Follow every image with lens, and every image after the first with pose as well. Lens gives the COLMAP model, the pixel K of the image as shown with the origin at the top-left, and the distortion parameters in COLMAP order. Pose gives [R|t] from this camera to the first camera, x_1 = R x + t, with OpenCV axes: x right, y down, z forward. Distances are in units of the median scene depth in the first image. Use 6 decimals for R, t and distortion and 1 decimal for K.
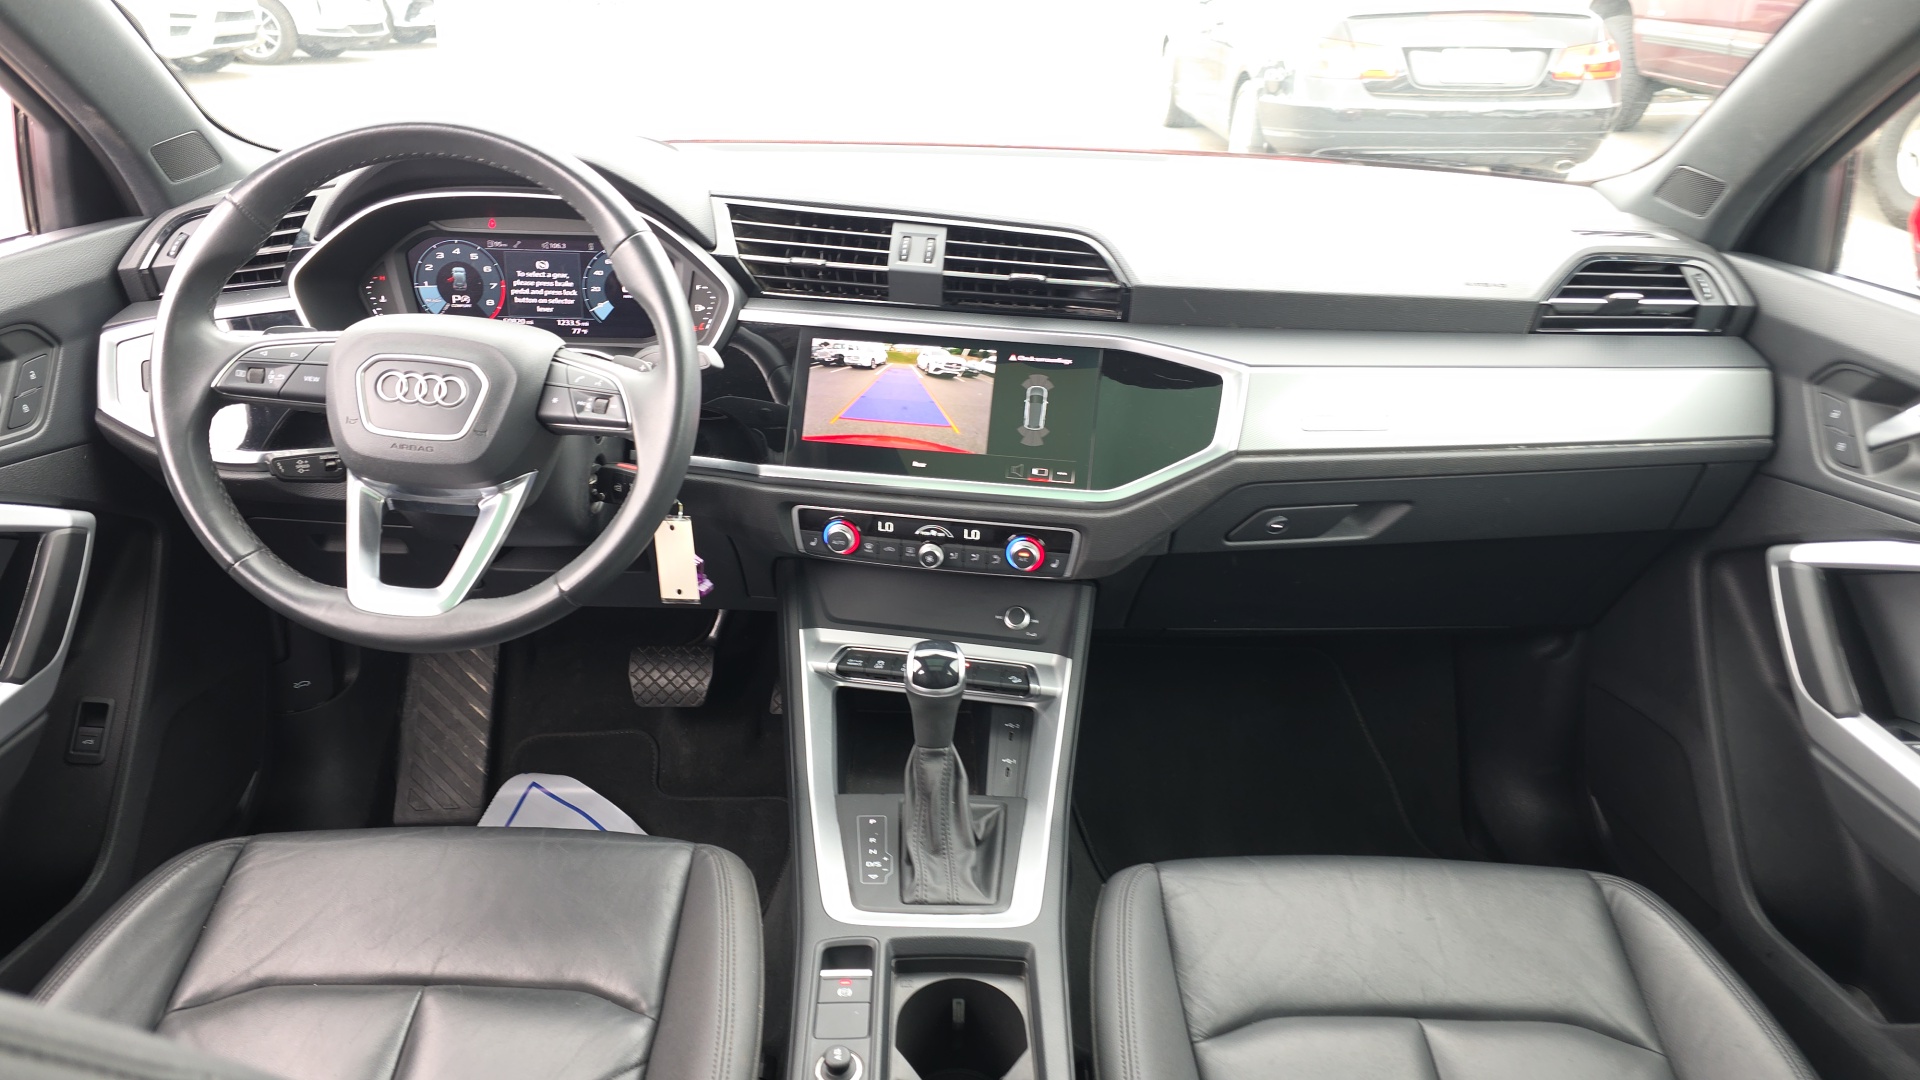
lens RADIAL K [[1281.8, 0, 941.1], [0, 1281.8, 516.8], [0, 0, 1]] dist [0.072713, -0.091189]
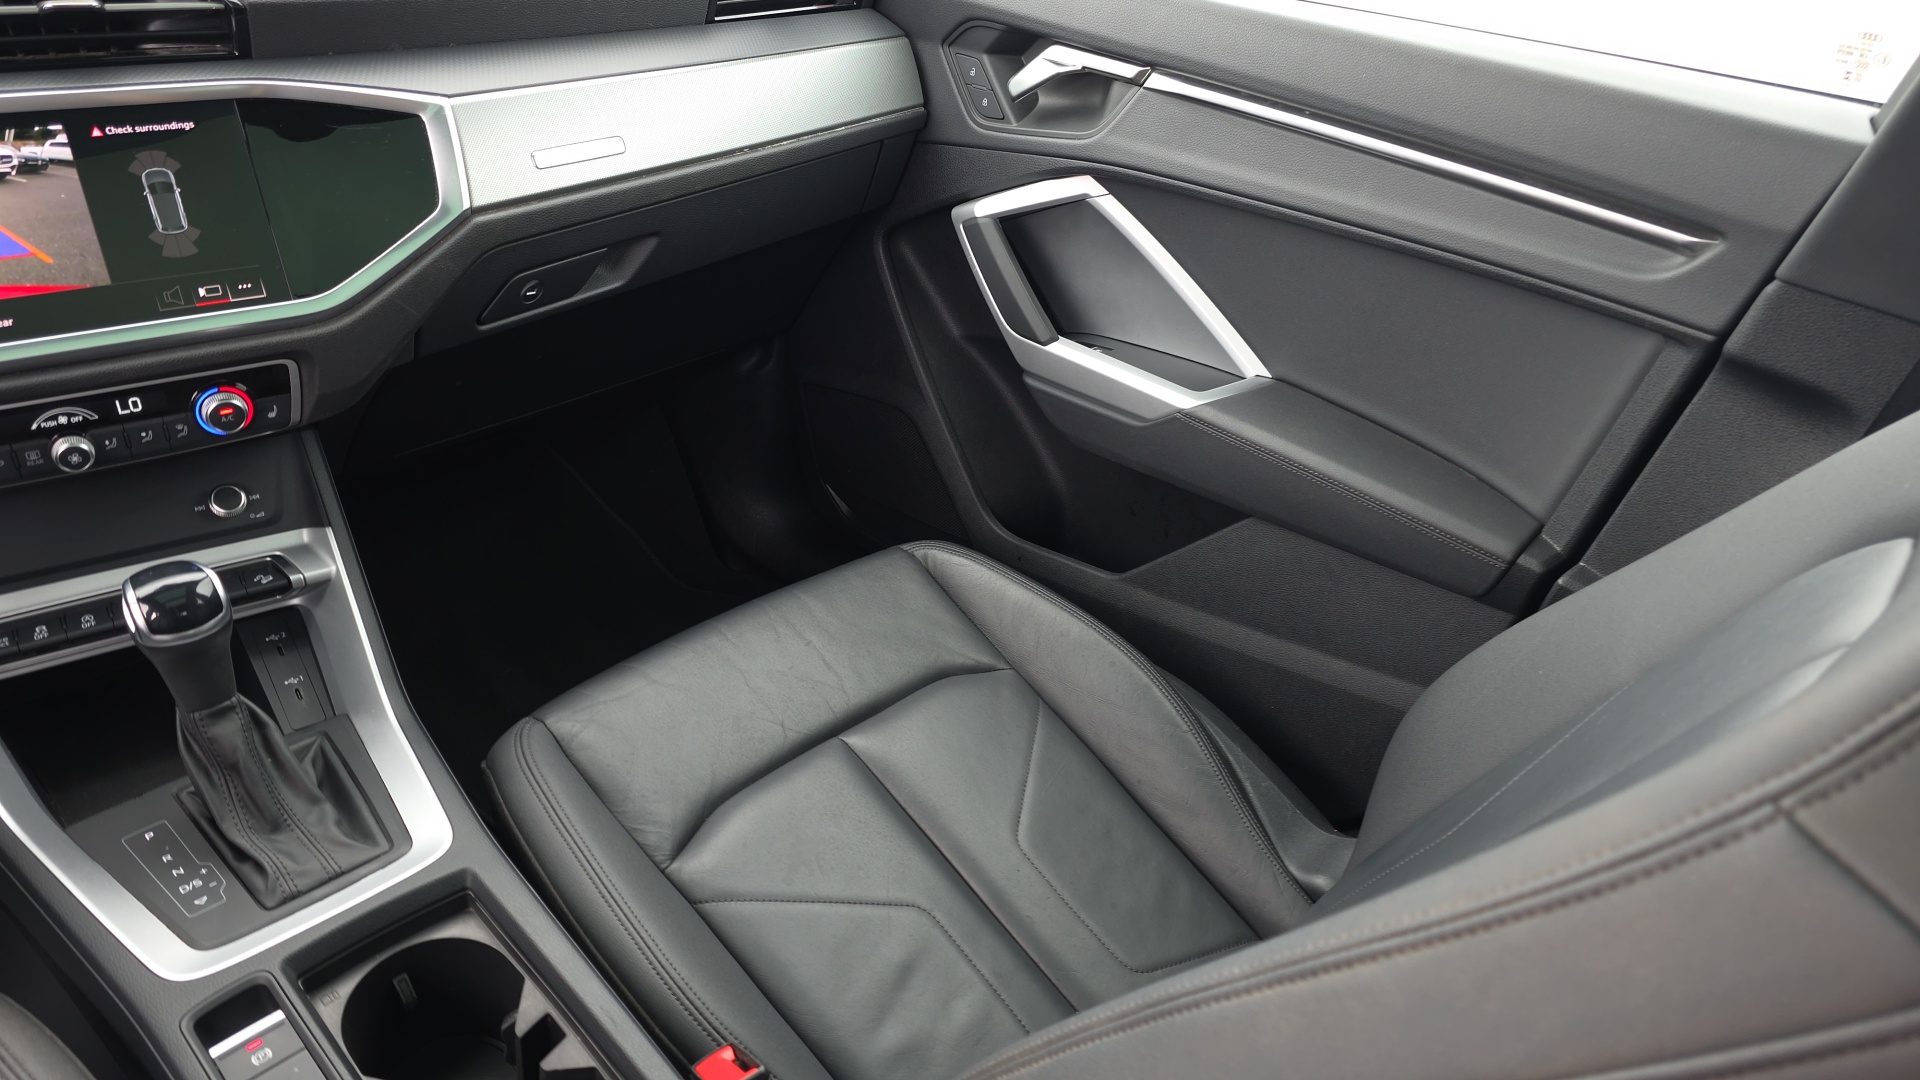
lens RADIAL K [[1291.3, 0, 958.6], [0, 1291.3, 558.5], [0, 0, 1]] dist [0.050373, -0.047229]
pose [[0.705976, -0.354423, 0.613174, -0.121021], [0.219028, 0.932593, 0.286874, -0.013470], [-0.673516, -0.068224, 0.736017, 0.175105]]
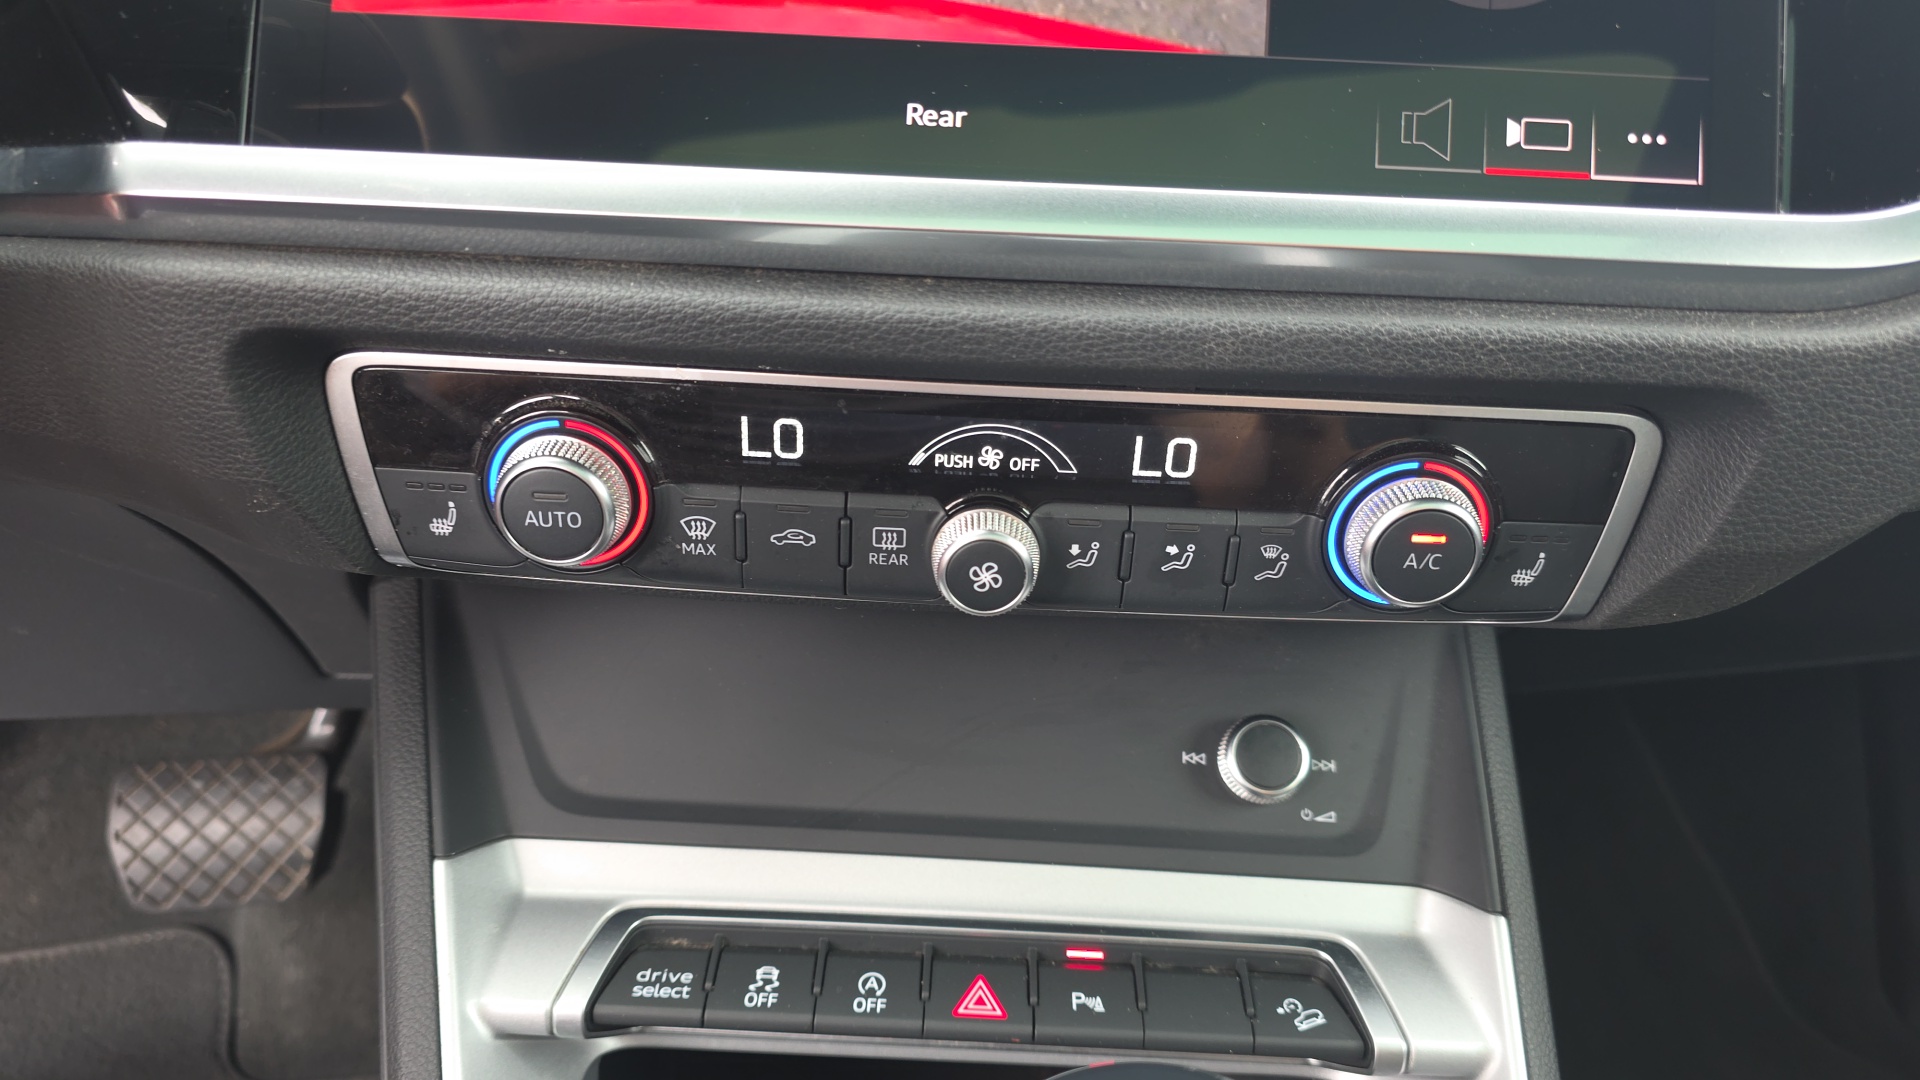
lens RADIAL K [[1320.2, 0, 960.0], [0, 1320.2, 540.0], [0, 0, 1]] dist [0.055681, -0.093770]
pose [[0.987923, -0.048254, 0.147243, -0.046292], [0.037372, 0.996423, 0.075798, 0.009310], [-0.150373, -0.069379, 0.986192, 0.772121]]
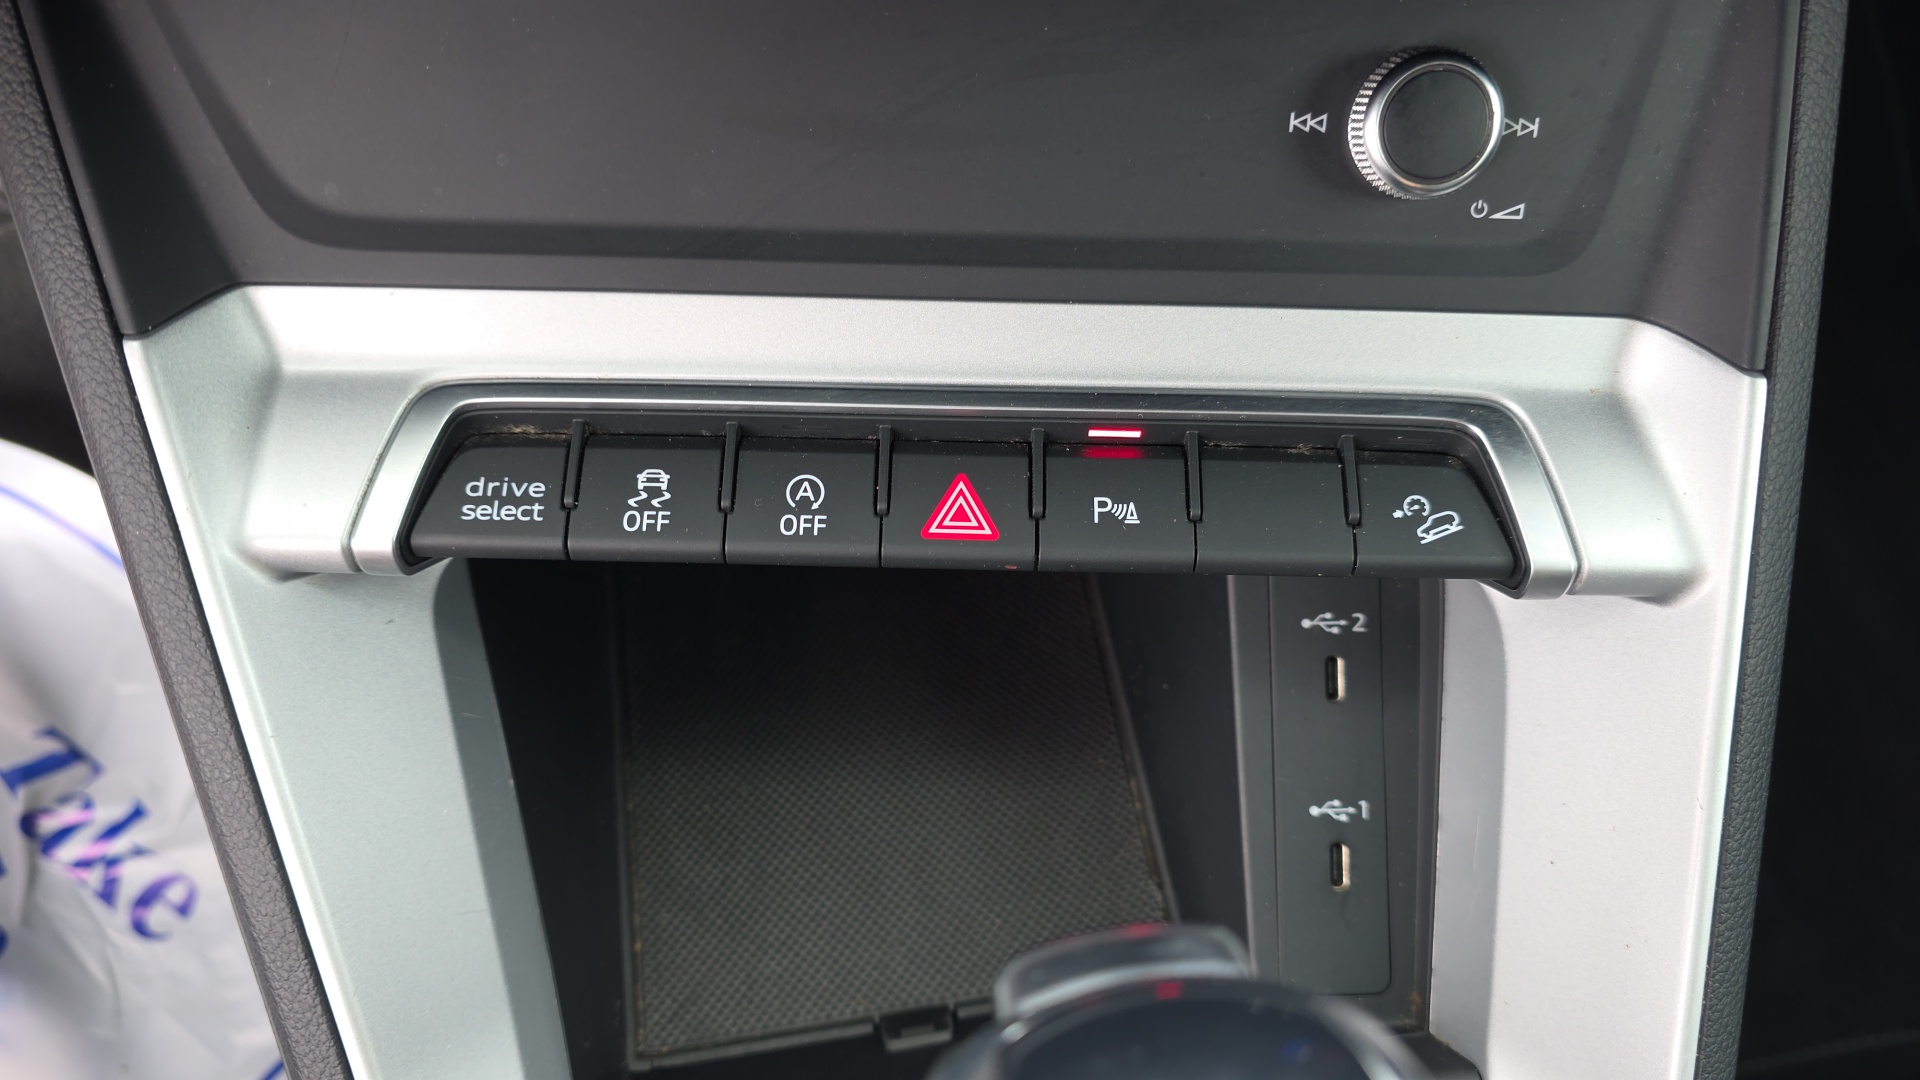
lens RADIAL K [[1265.3, 0, 960.0], [0, 1265.3, 540.0], [0, 0, 1]] dist [0.072425, -0.157645]
pose [[0.987979, -0.143955, 0.056341, -0.017428], [0.076098, 0.770136, 0.633324, 0.012906], [-0.134560, -0.621424, 0.771833, 0.892221]]
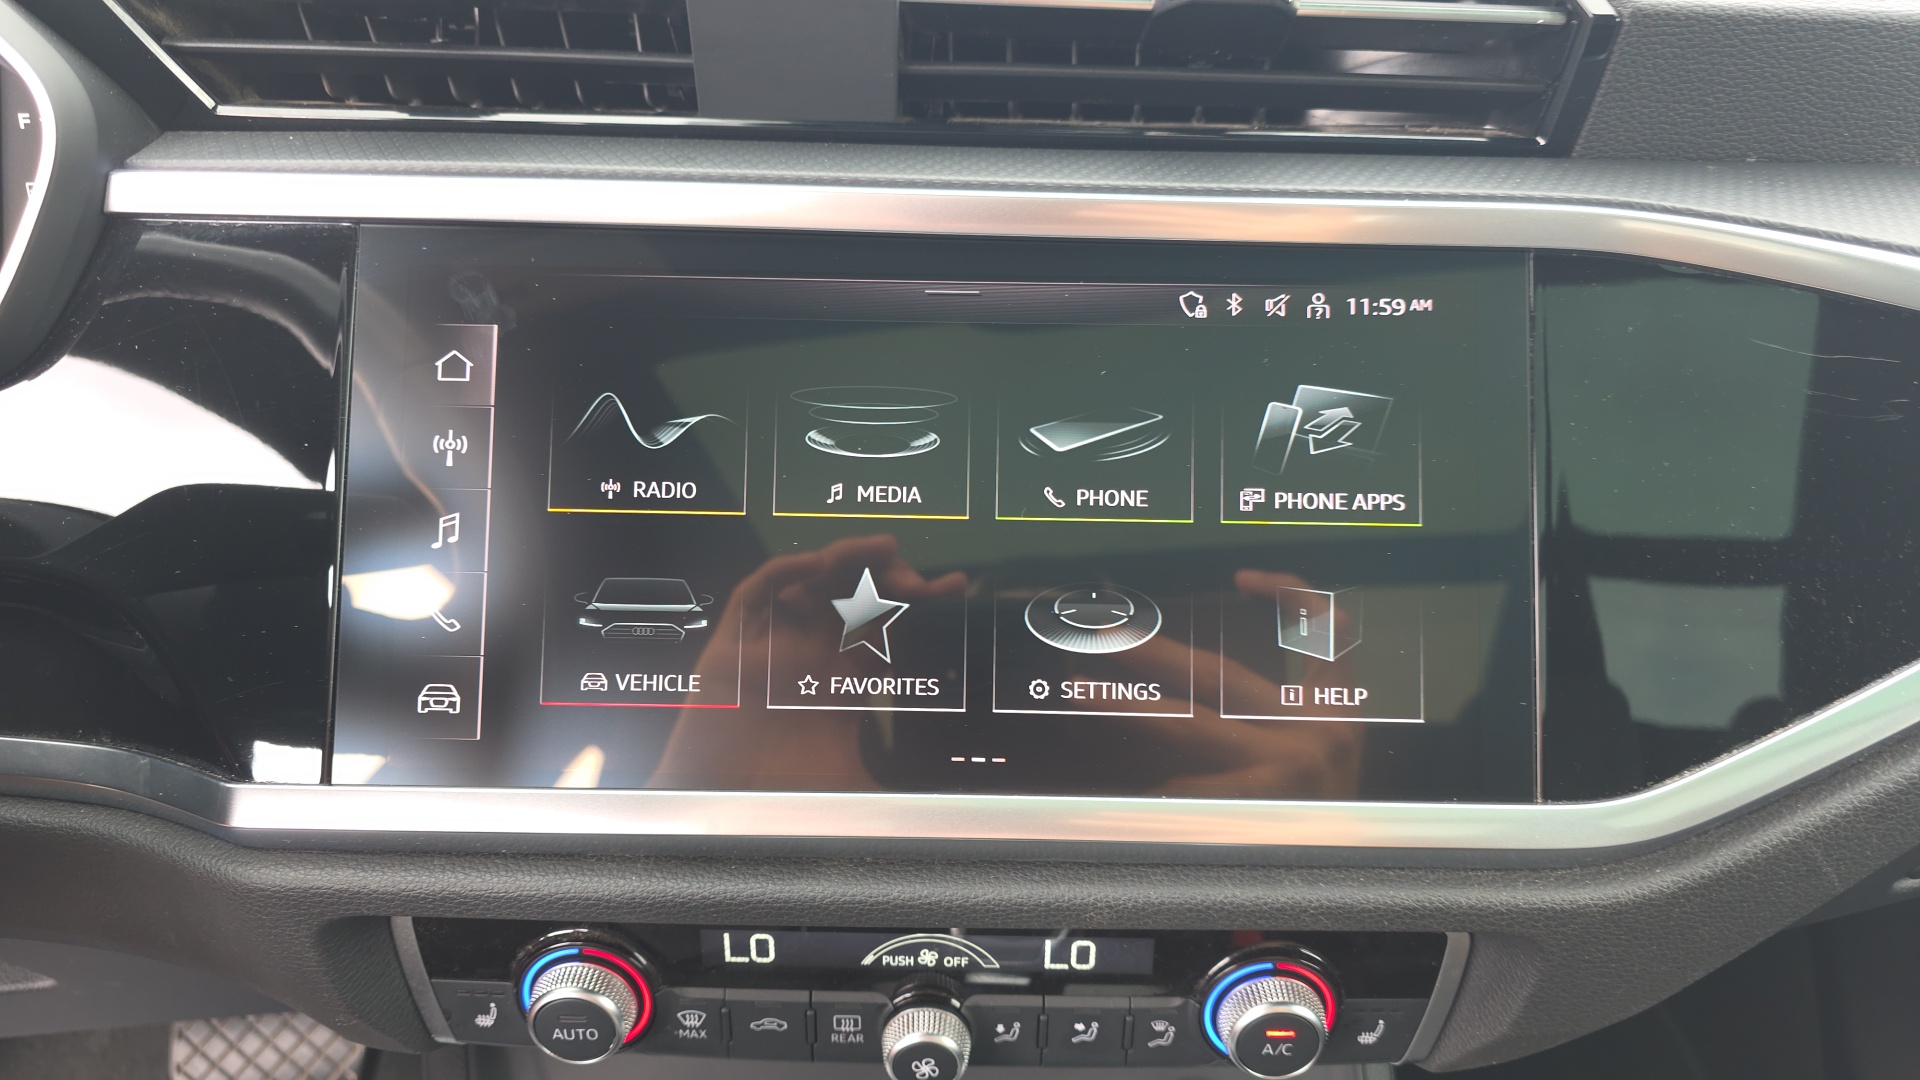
lens RADIAL K [[1352.3, 0, 960.0], [0, 1352.3, 540.0], [0, 0, 1]] dist [0.035393, -0.069030]
pose [[0.987100, -0.076932, 0.140412, -0.033336], [0.070830, 0.996335, 0.047957, -0.090446], [-0.143586, -0.037393, 0.988931, 0.714949]]
